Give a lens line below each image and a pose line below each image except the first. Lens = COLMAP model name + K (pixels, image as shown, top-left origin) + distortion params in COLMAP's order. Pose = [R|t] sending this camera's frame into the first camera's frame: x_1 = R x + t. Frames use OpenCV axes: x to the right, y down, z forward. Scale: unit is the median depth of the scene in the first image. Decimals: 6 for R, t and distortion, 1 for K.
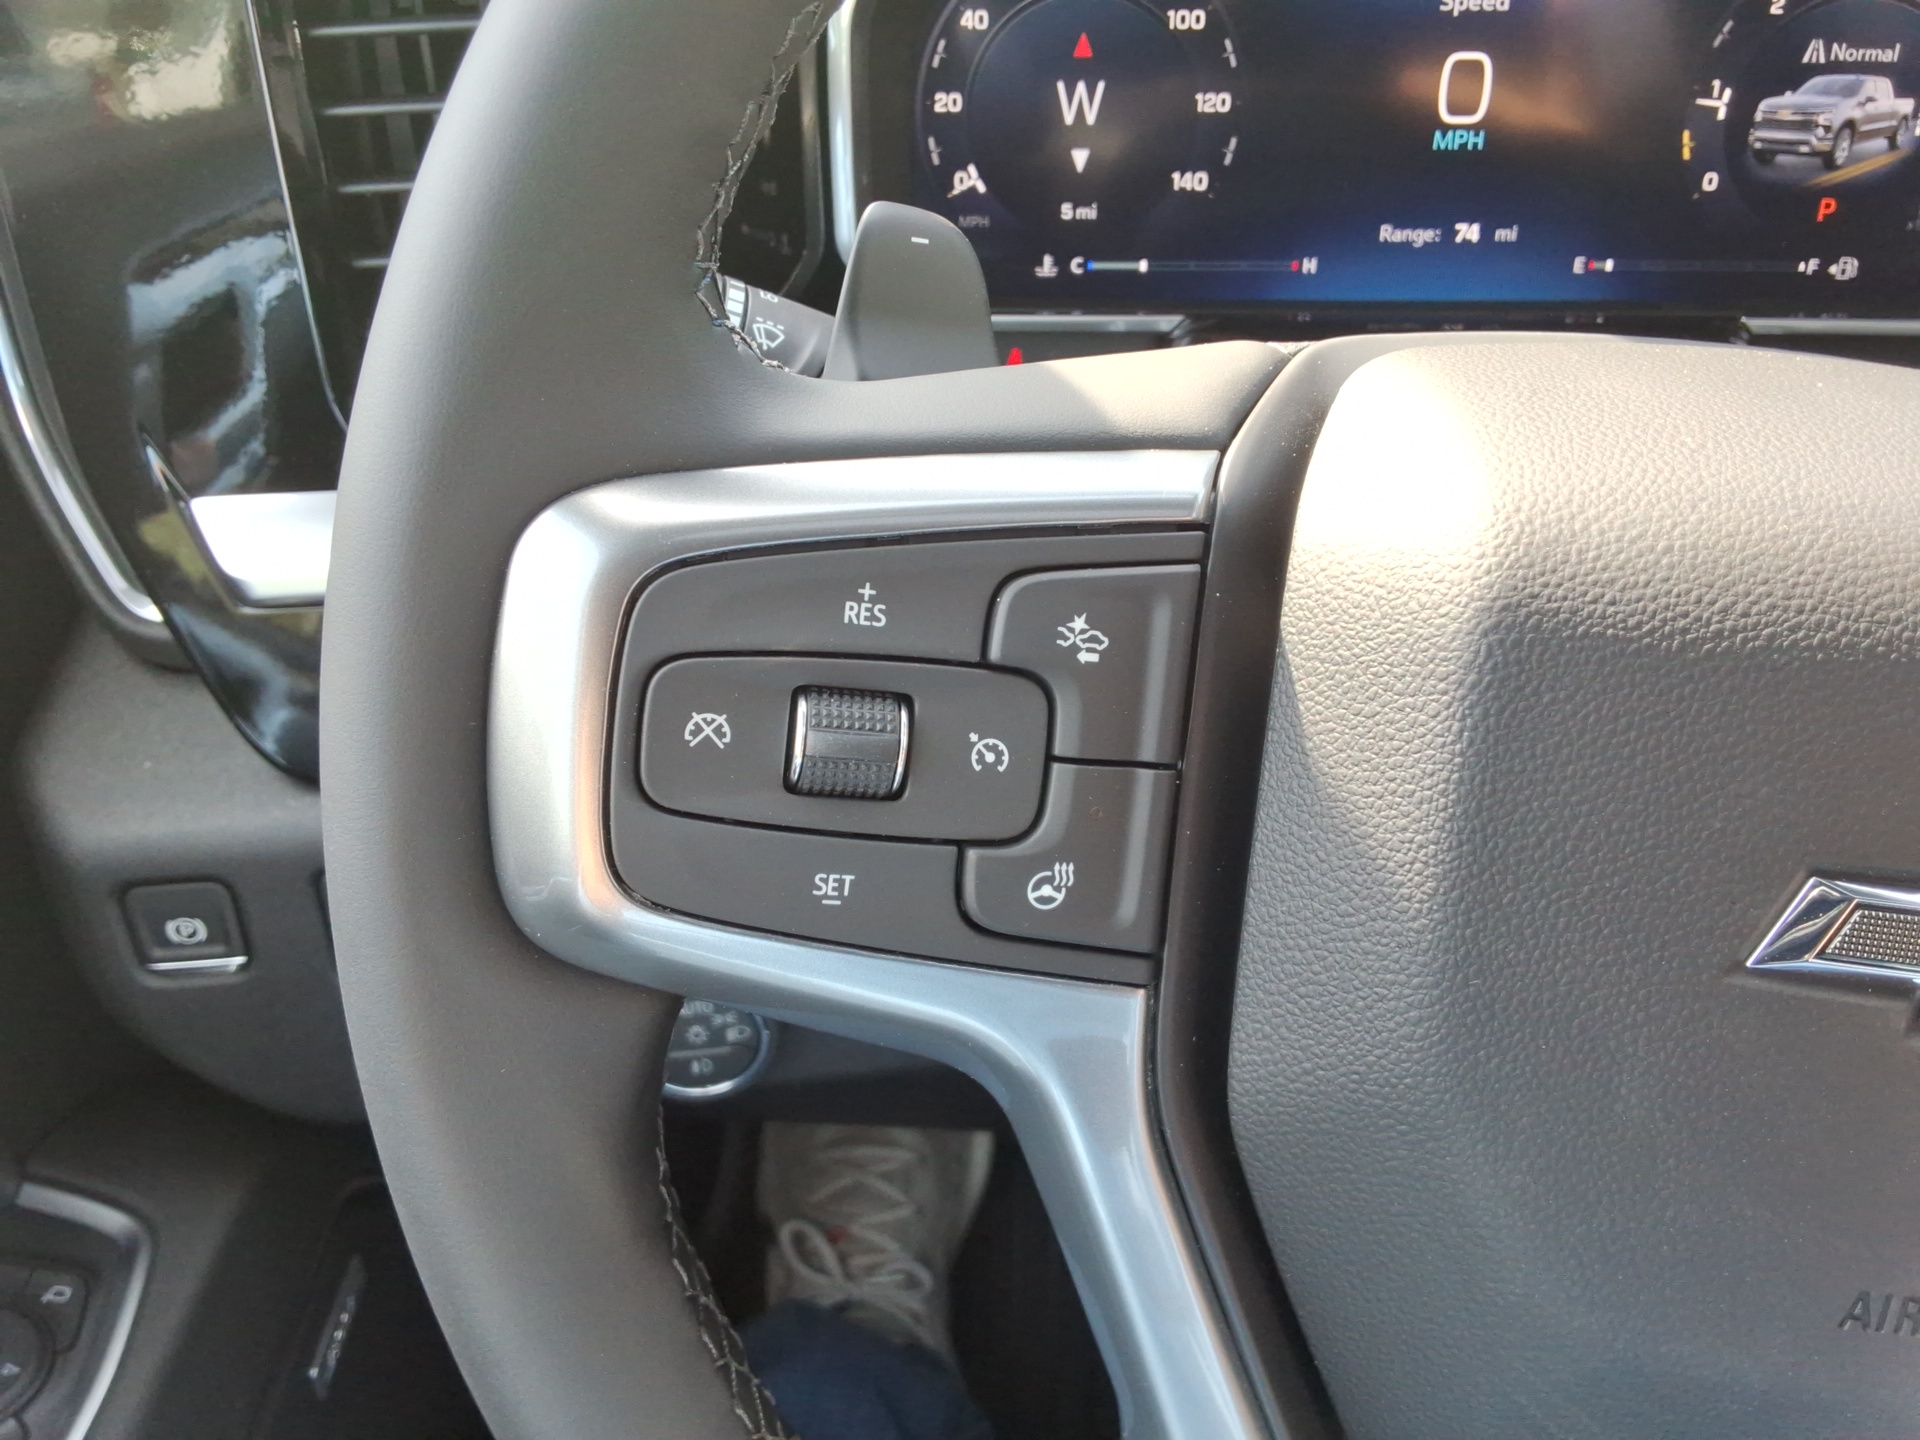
lens RADIAL K [[1538.0, 0, 972.7], [0, 1538.0, 706.9], [0, 0, 1]] dist [0.115031, -0.184707]
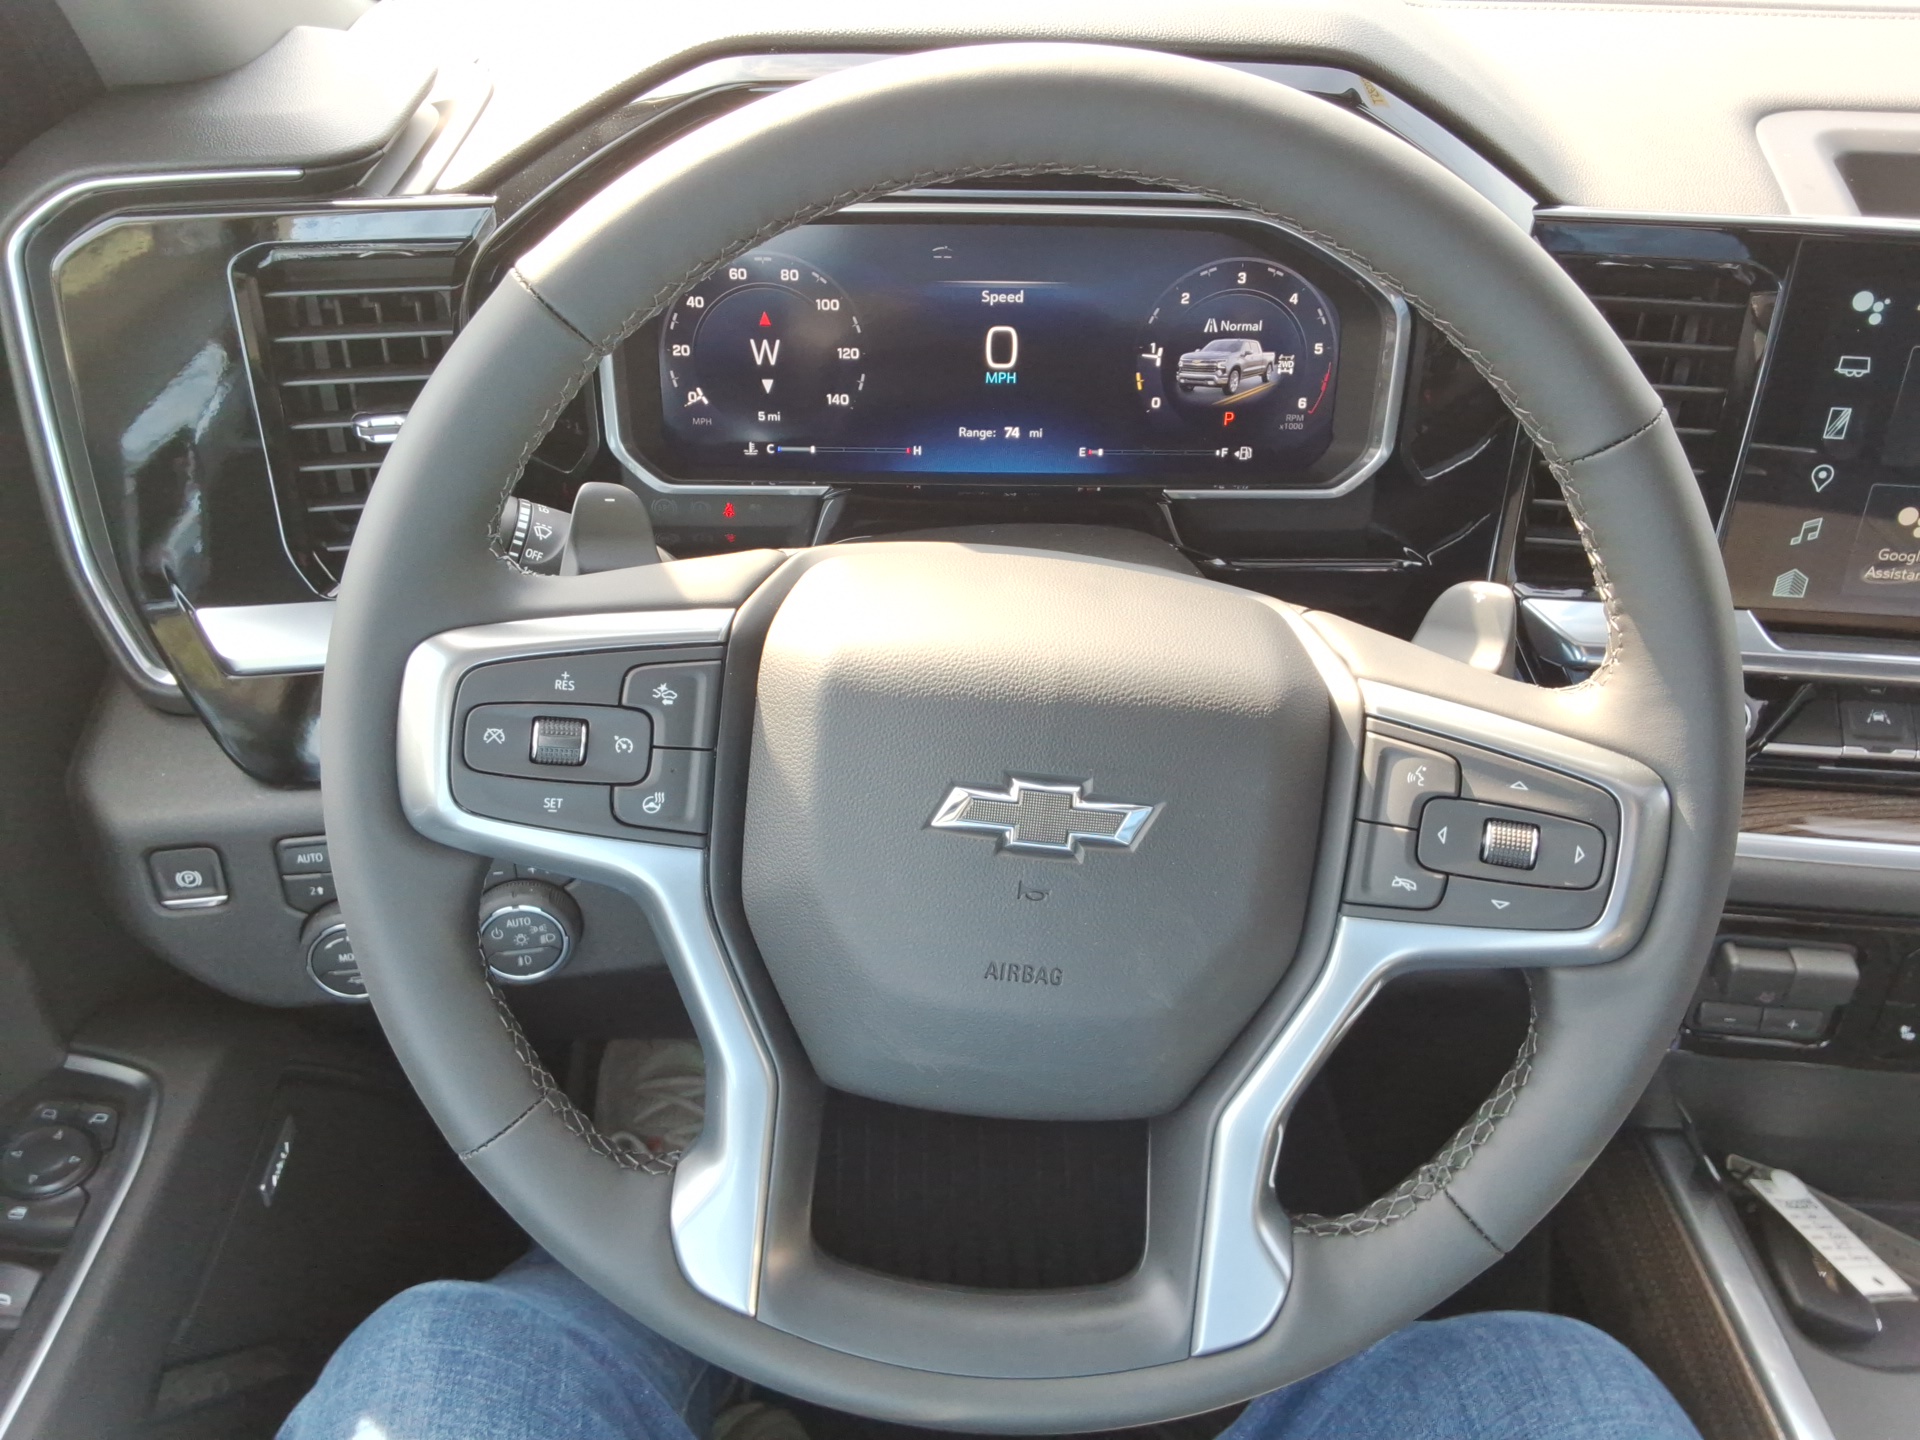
lens RADIAL K [[1569.6, 0, 986.4], [0, 1569.6, 706.8], [0, 0, 1]] dist [0.141877, -0.228493]
pose [[0.997167, -0.013646, 0.073976, 0.183552], [0.015345, 0.999630, -0.022453, 0.017081], [-0.073642, 0.023525, 0.997007, -0.676313]]
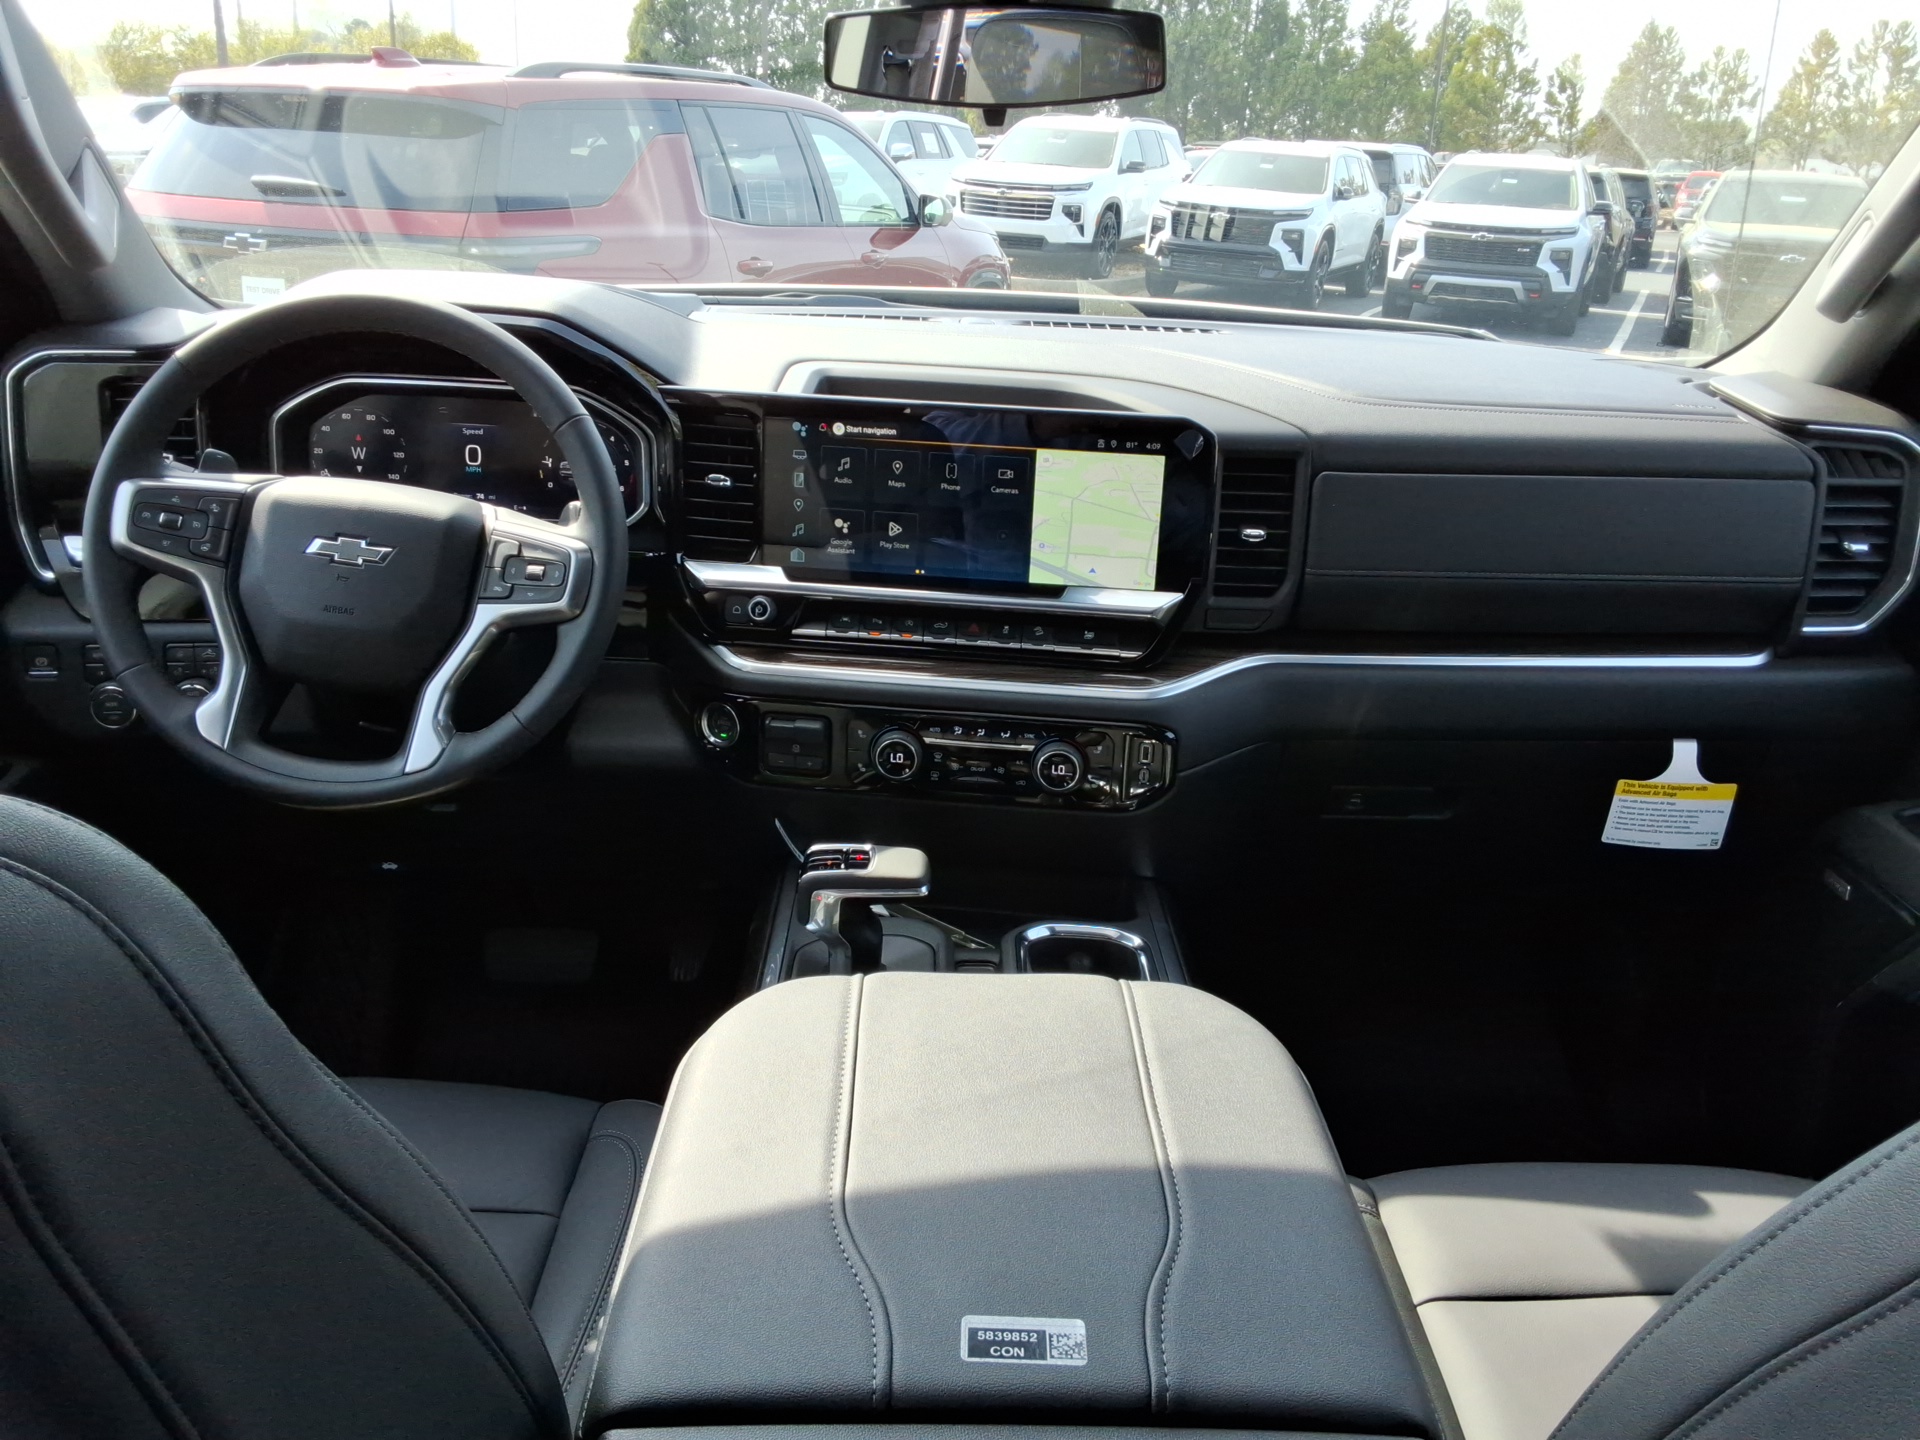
lens RADIAL K [[1562.9, 0, 988.9], [0, 1562.9, 712.2], [0, 0, 1]] dist [0.075466, -0.127016]
pose [[0.996017, 0.033643, 0.082576, 1.253803], [-0.010534, 0.964000, -0.265694, 1.125265], [-0.088542, 0.263766, 0.960514, -2.422837]]
